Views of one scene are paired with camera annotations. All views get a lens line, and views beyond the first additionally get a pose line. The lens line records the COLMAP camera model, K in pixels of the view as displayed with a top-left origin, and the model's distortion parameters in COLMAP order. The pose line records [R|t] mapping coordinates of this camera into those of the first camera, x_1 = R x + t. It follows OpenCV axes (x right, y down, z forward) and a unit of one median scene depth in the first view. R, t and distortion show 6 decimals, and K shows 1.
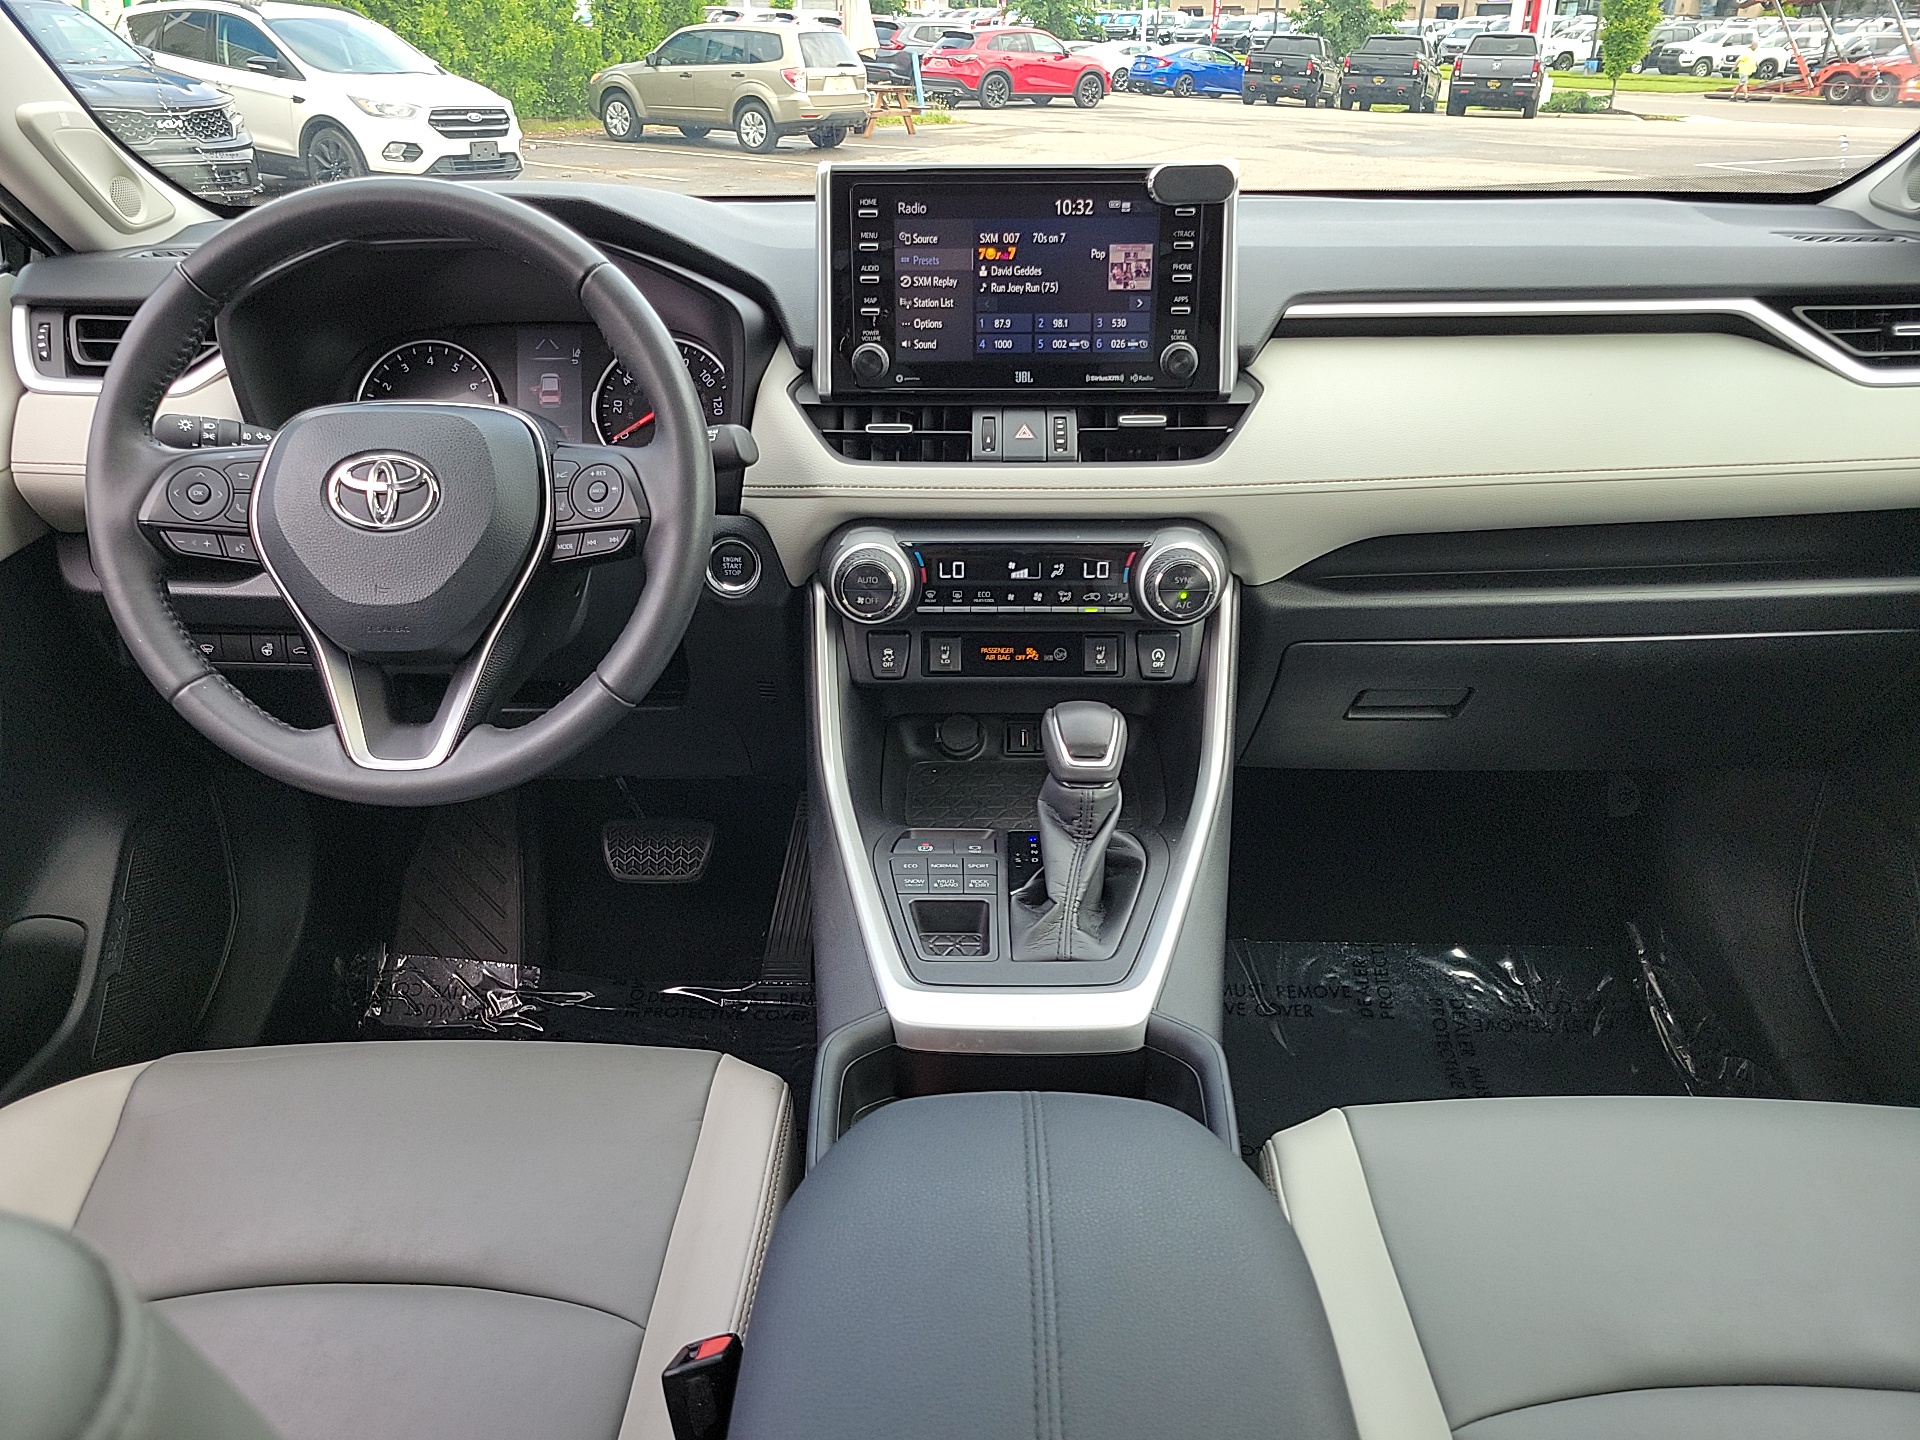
lens RADIAL K [[1453.8, 0, 958.1], [0, 1453.8, 747.7], [0, 0, 1]] dist [0.038454, -0.016183]
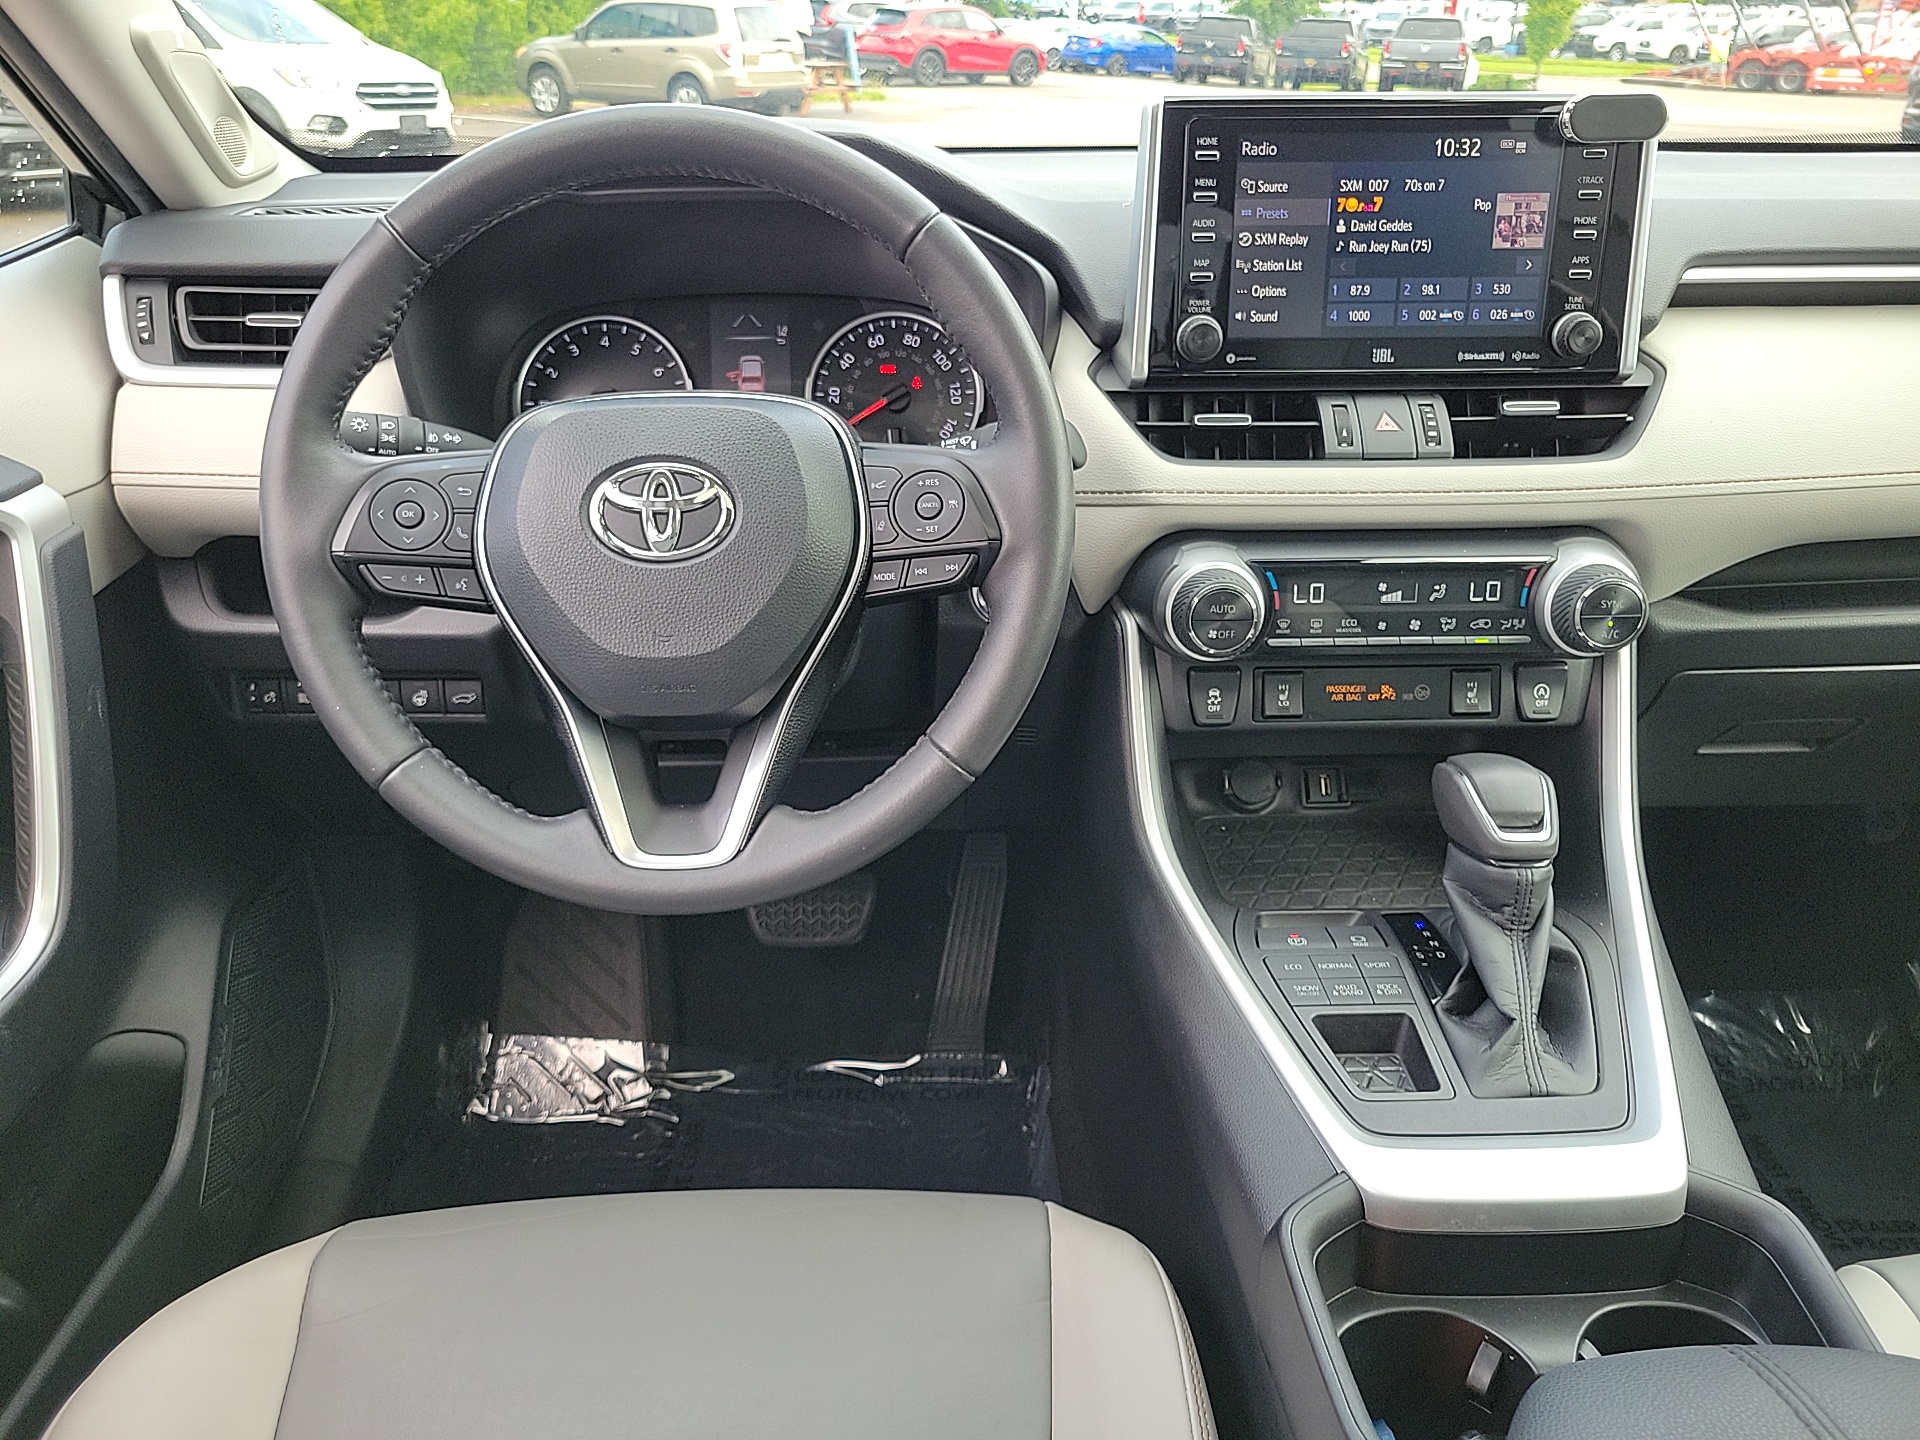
lens RADIAL K [[1466.8, 0, 960.0], [0, 1466.8, 720.0], [0, 0, 1]] dist [0.024170, -0.005369]
pose [[0.998493, -0.017037, 0.052163, -0.241768], [0.017399, 0.999827, -0.006501, -0.049517], [-0.052043, 0.007398, 0.998617, 0.192220]]
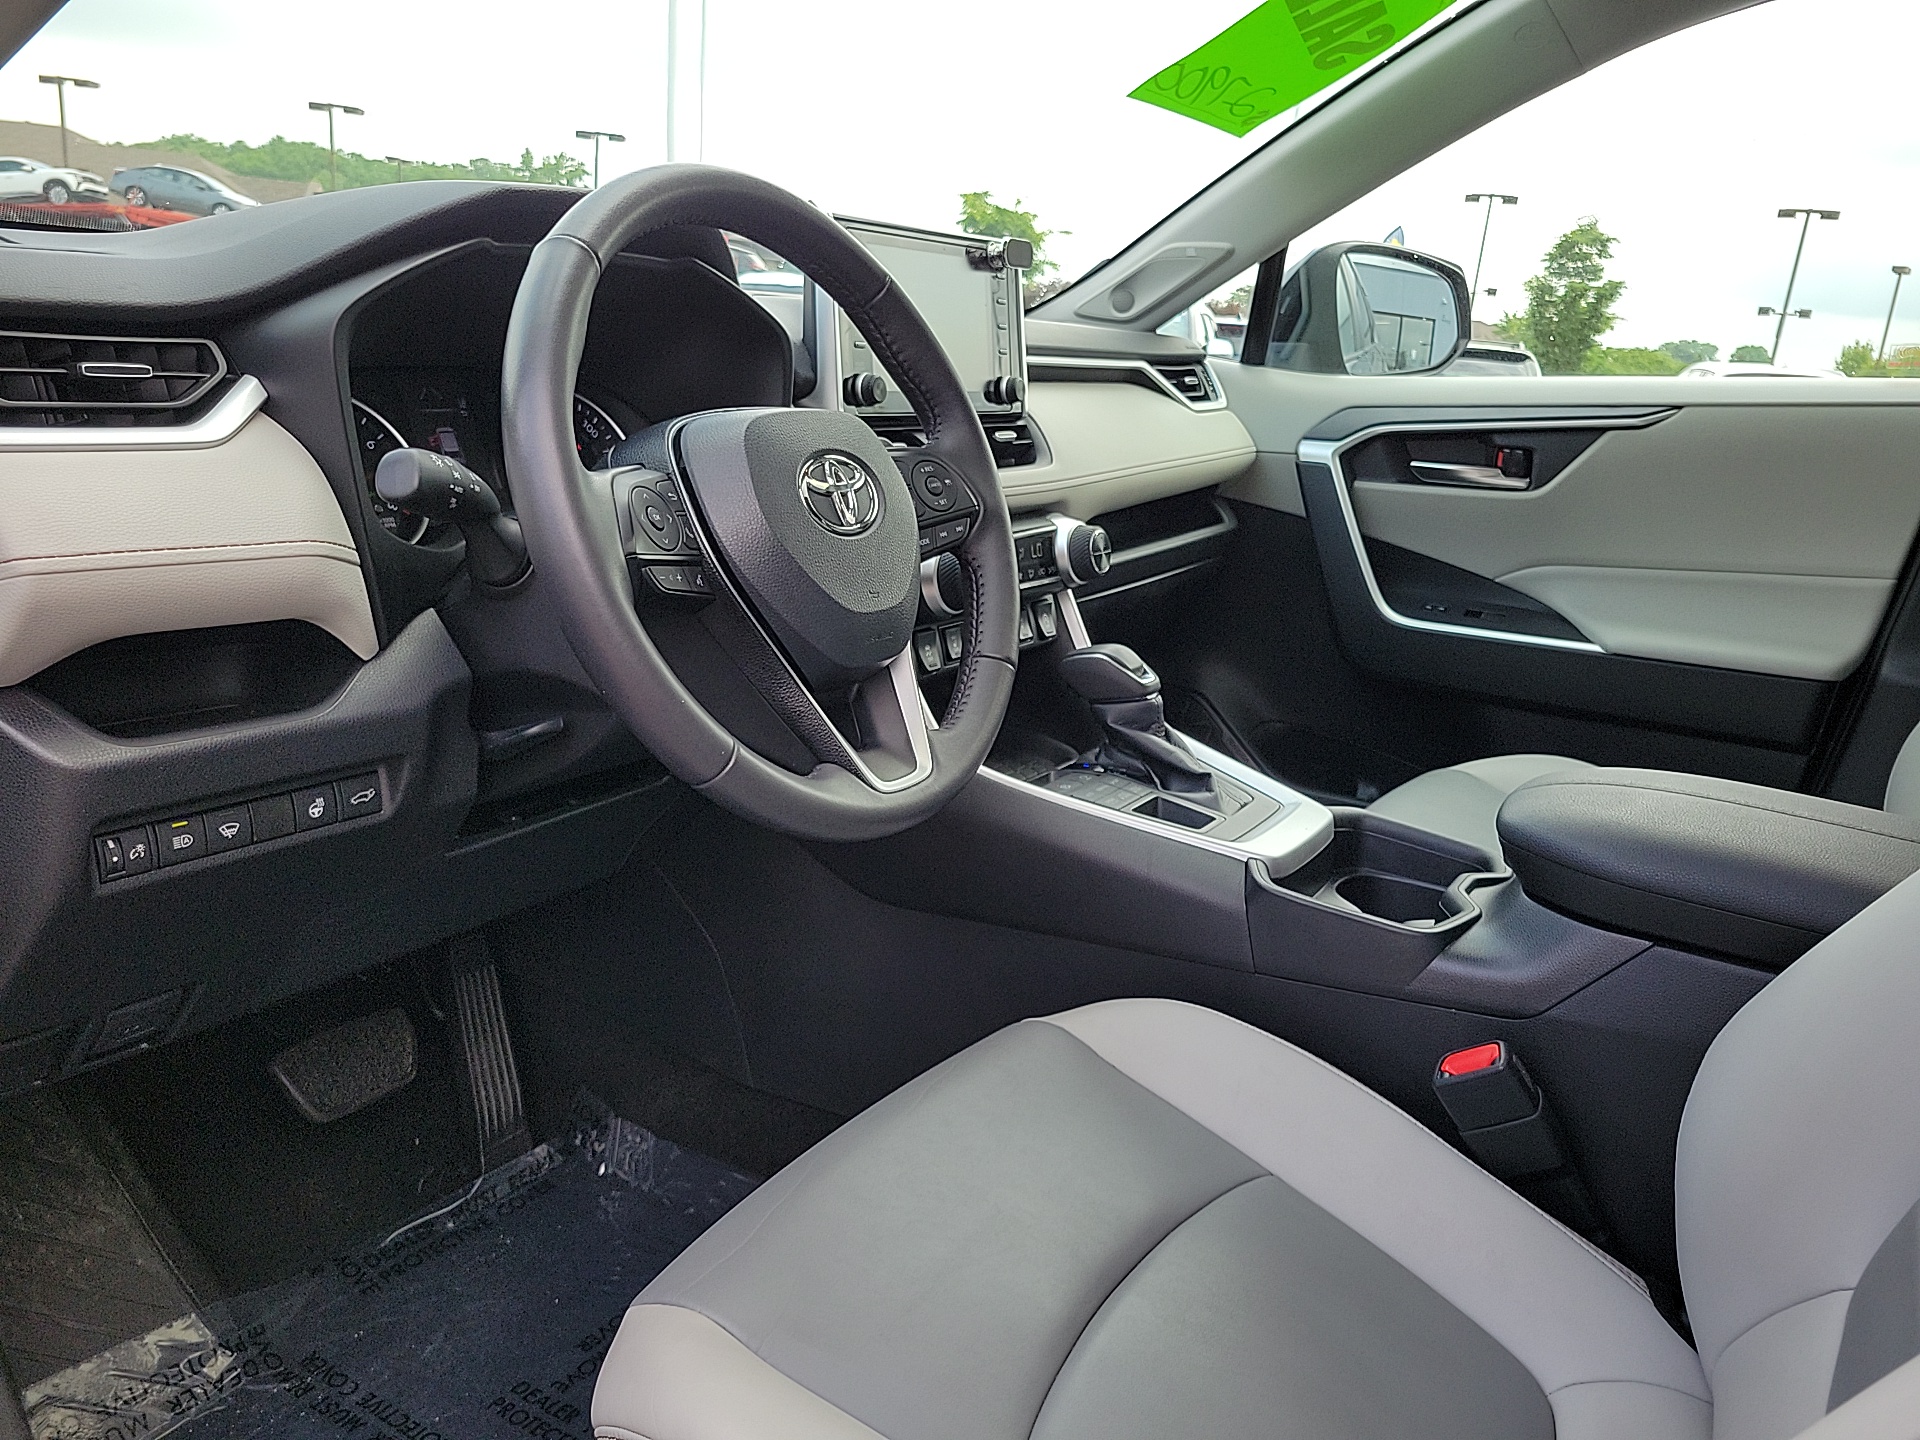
lens RADIAL K [[1480.5, 0, 944.4], [0, 1480.5, 732.9], [0, 0, 1]] dist [0.028942, 0.000538]
pose [[0.510888, -0.187631, 0.838921, -1.019474], [0.307378, 0.951244, 0.025565, -0.030291], [-0.802815, 0.244805, 0.543653, 0.414823]]
